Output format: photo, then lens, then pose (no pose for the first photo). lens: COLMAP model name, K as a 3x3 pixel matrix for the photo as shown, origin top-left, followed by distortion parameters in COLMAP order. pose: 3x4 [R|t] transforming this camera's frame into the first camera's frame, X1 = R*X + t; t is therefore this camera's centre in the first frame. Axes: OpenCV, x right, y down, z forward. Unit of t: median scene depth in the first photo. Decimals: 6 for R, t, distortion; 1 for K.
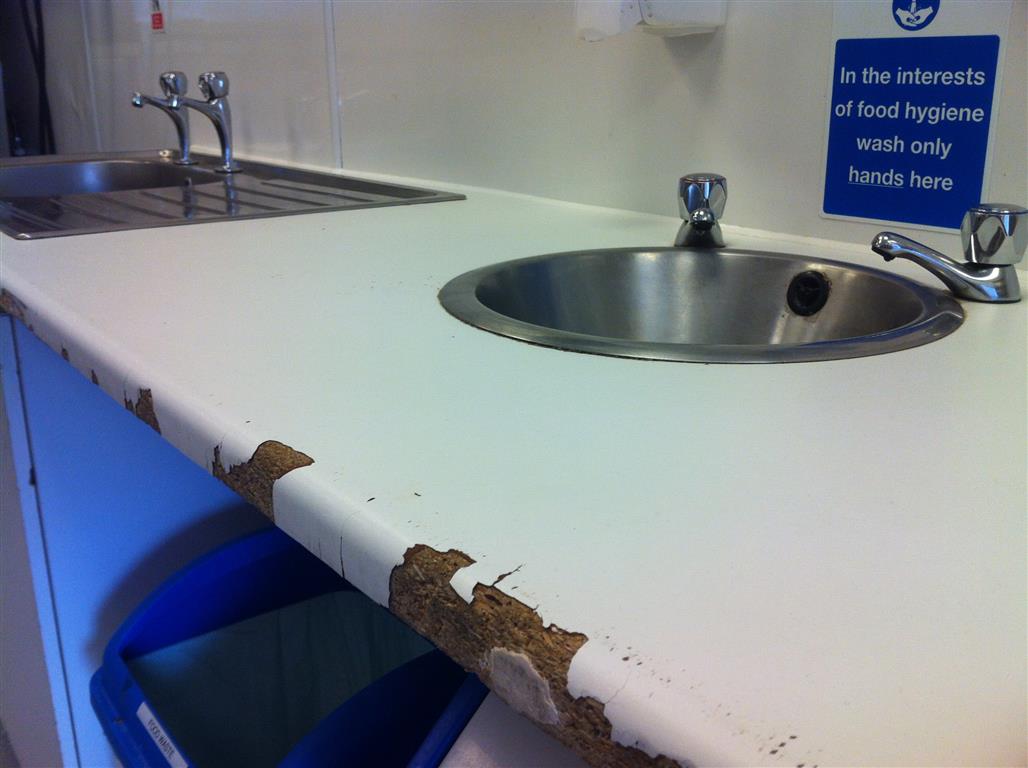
lens RADIAL K [[1017.2, 0, 514.0], [0, 1017.2, 384.0], [0, 0, 1]] dist [0.003290, 0.002005]
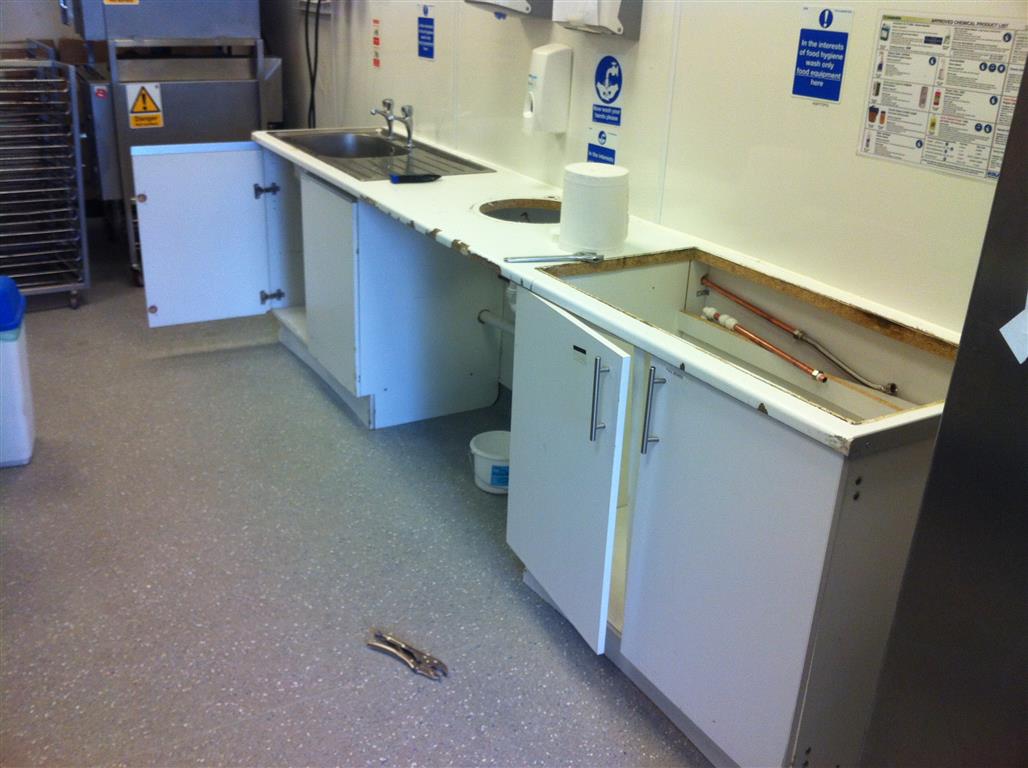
lens RADIAL K [[1017.2, 0, 514.0], [0, 1017.2, 384.0], [0, 0, 1]] dist [0.003290, 0.002005]
pose [[0.990960, 0.086437, -0.102602, 0.327148], [-0.076270, 0.992141, 0.099192, 0.116416], [0.110370, -0.090470, 0.989764, -1.772605]]
